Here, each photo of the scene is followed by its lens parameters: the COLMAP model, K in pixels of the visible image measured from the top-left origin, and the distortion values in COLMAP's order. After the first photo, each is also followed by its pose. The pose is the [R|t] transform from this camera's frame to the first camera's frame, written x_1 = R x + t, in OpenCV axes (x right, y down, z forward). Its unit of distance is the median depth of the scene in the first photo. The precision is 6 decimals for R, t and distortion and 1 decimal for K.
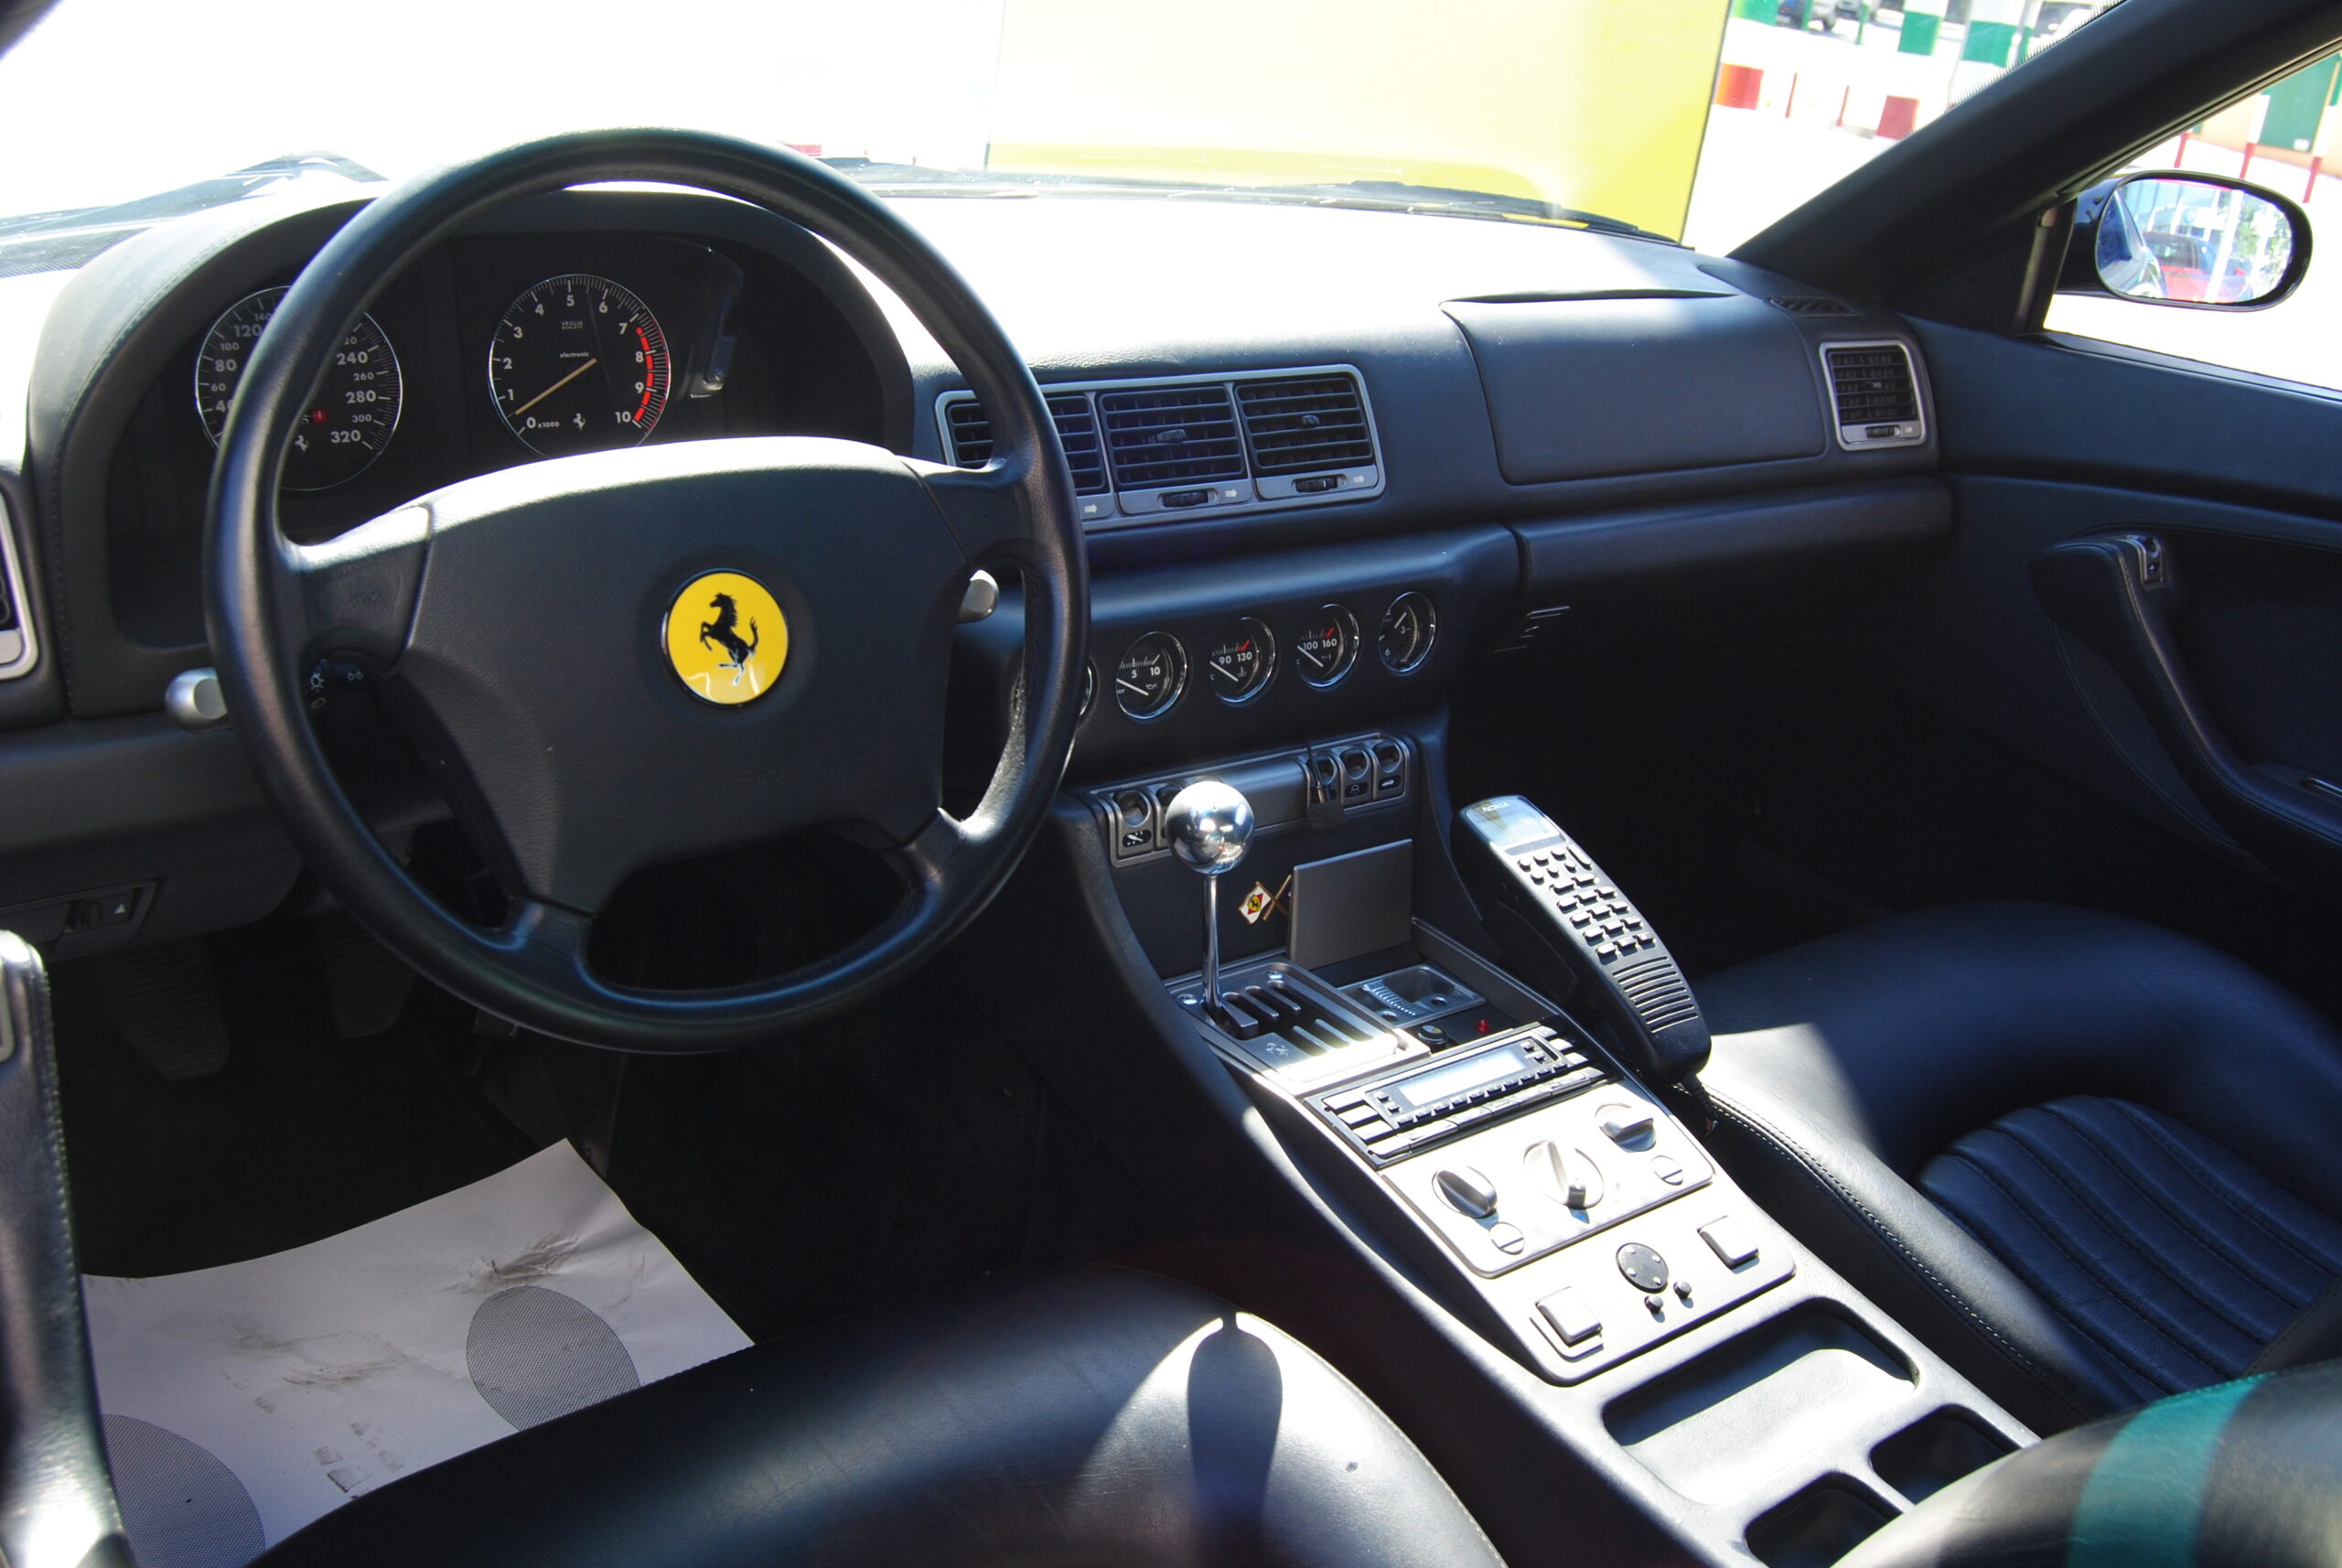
lens RADIAL K [[2178.3, 0, 1170.8], [0, 2178.3, 780.6], [0, 0, 1]] dist [-0.012119, 0.000000]
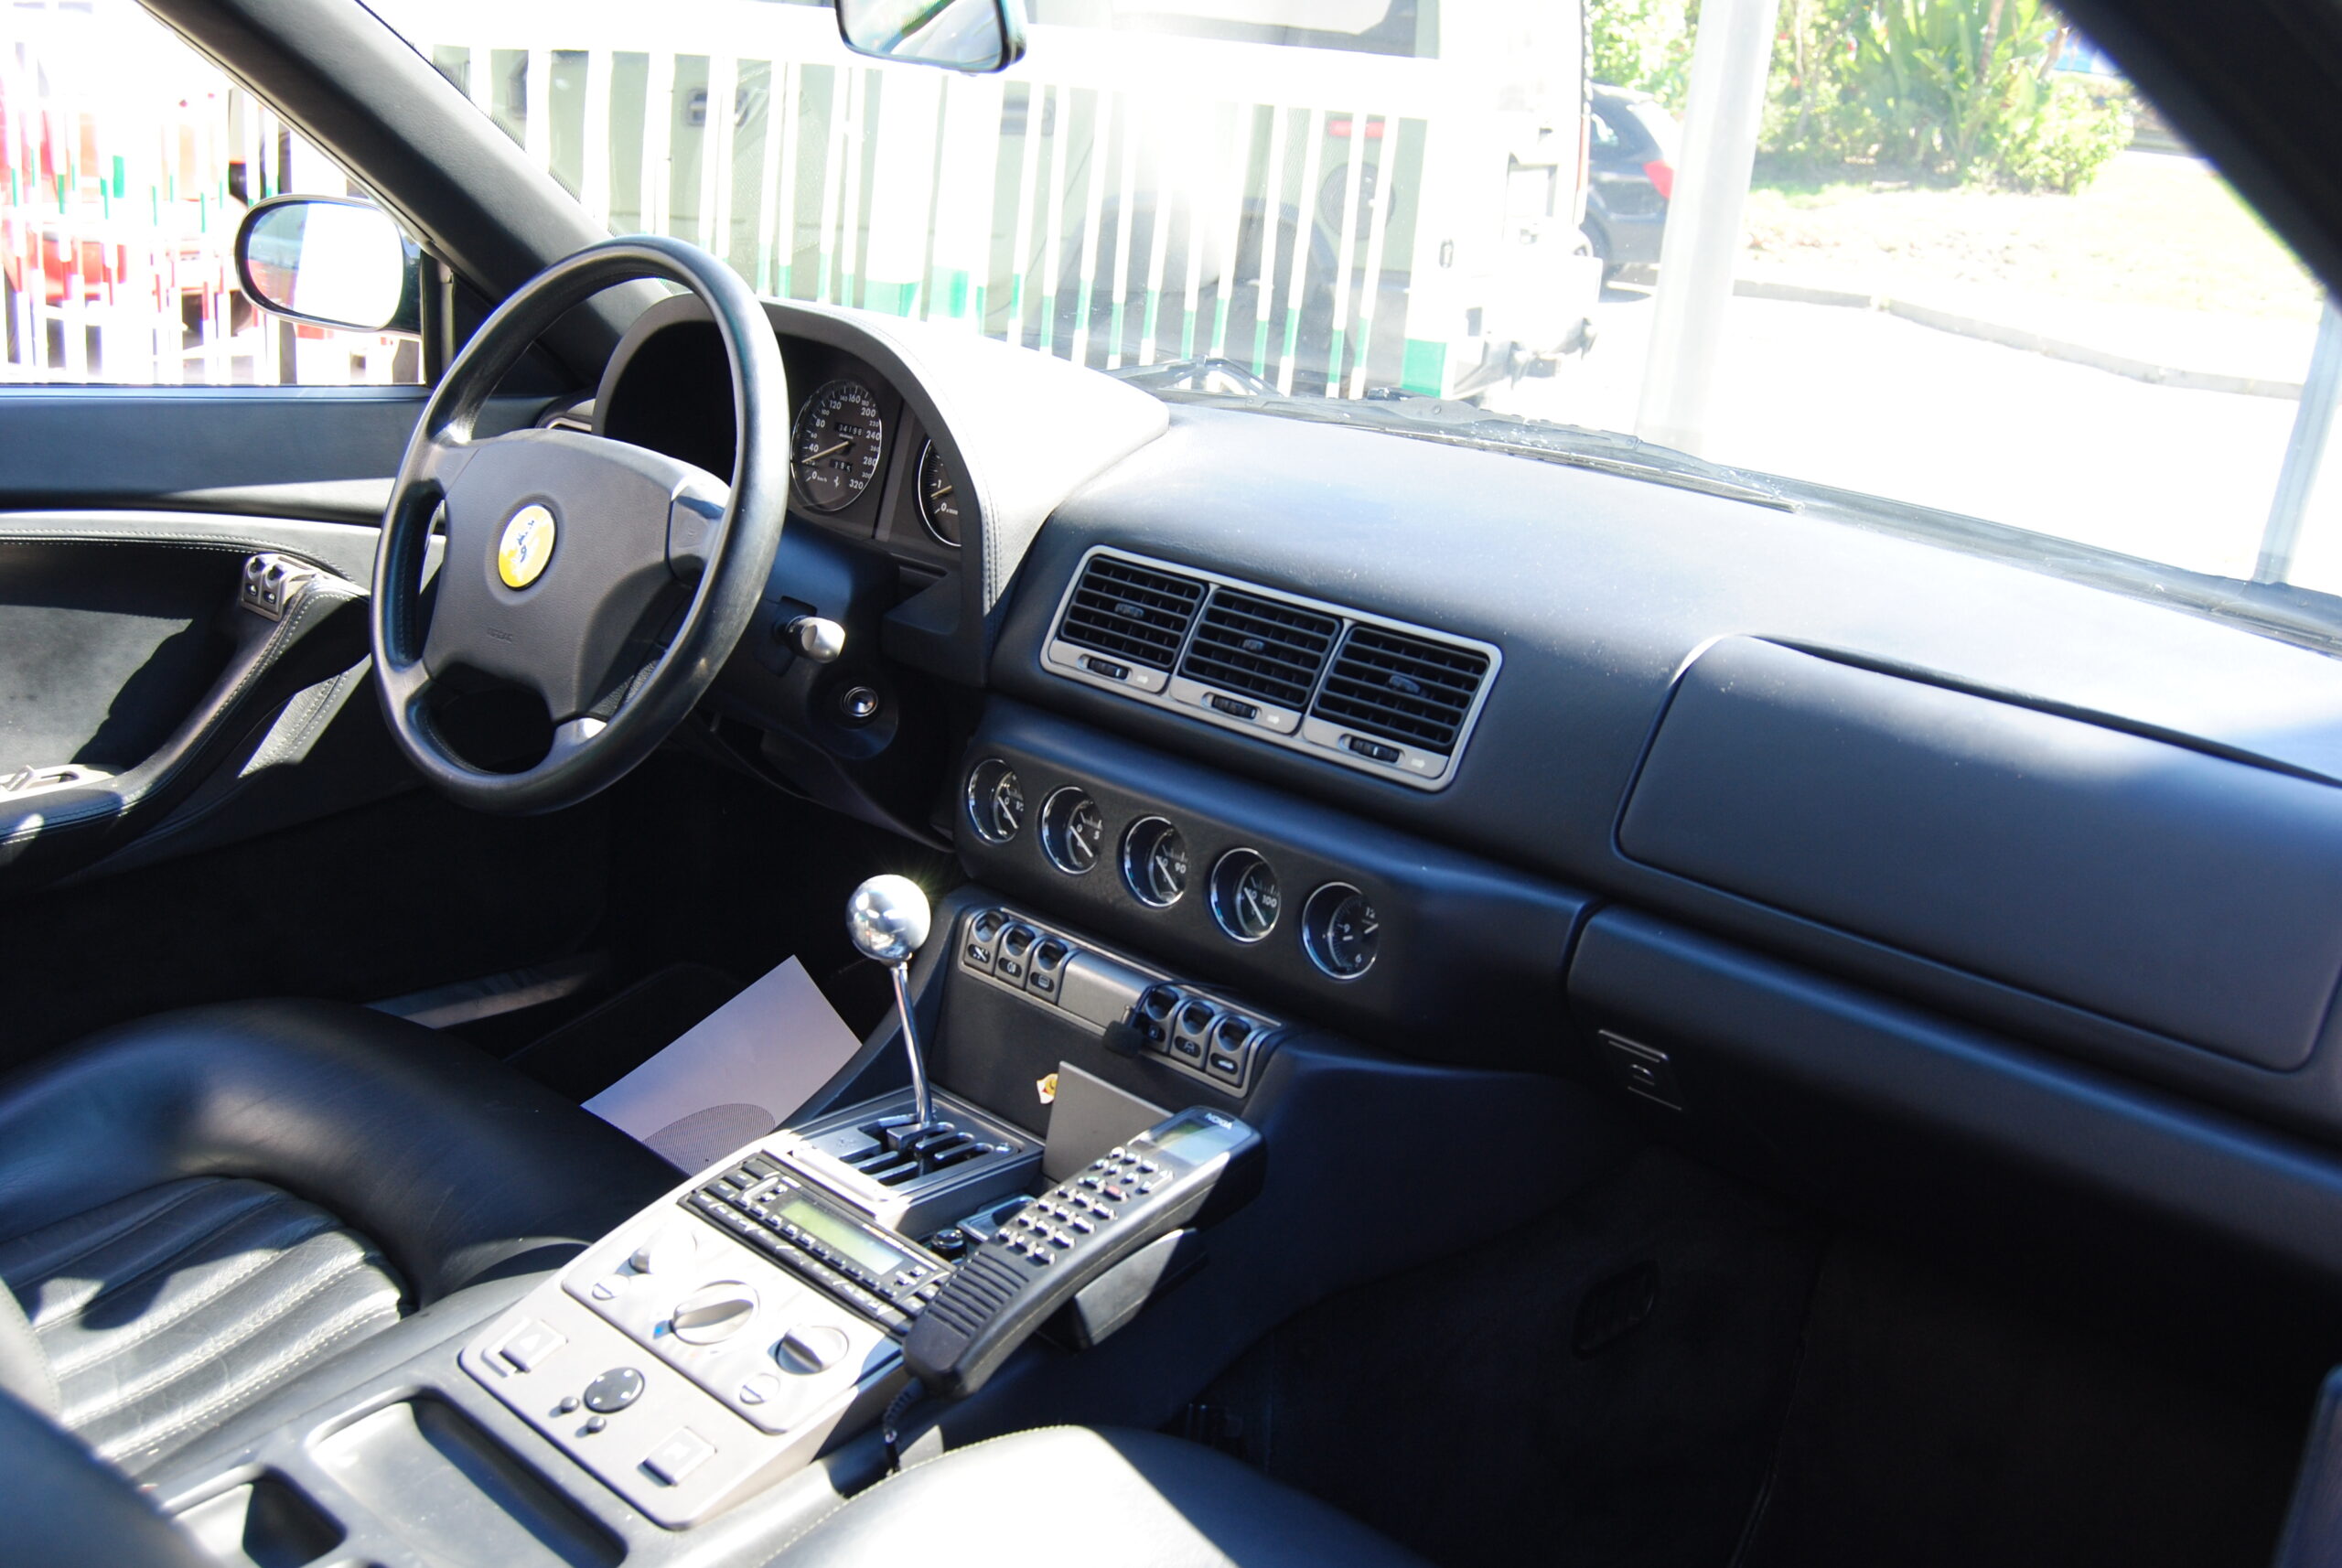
lens RADIAL K [[2291.1, 0, 1167.8], [0, 2291.1, 787.5], [0, 0, 1]] dist [-0.006939, 0.000000]
pose [[0.141271, 0.195377, -0.970500, 1.029102], [-0.429031, 0.895570, 0.117841, -0.209274], [0.892174, 0.399727, 0.210341, 0.780627]]
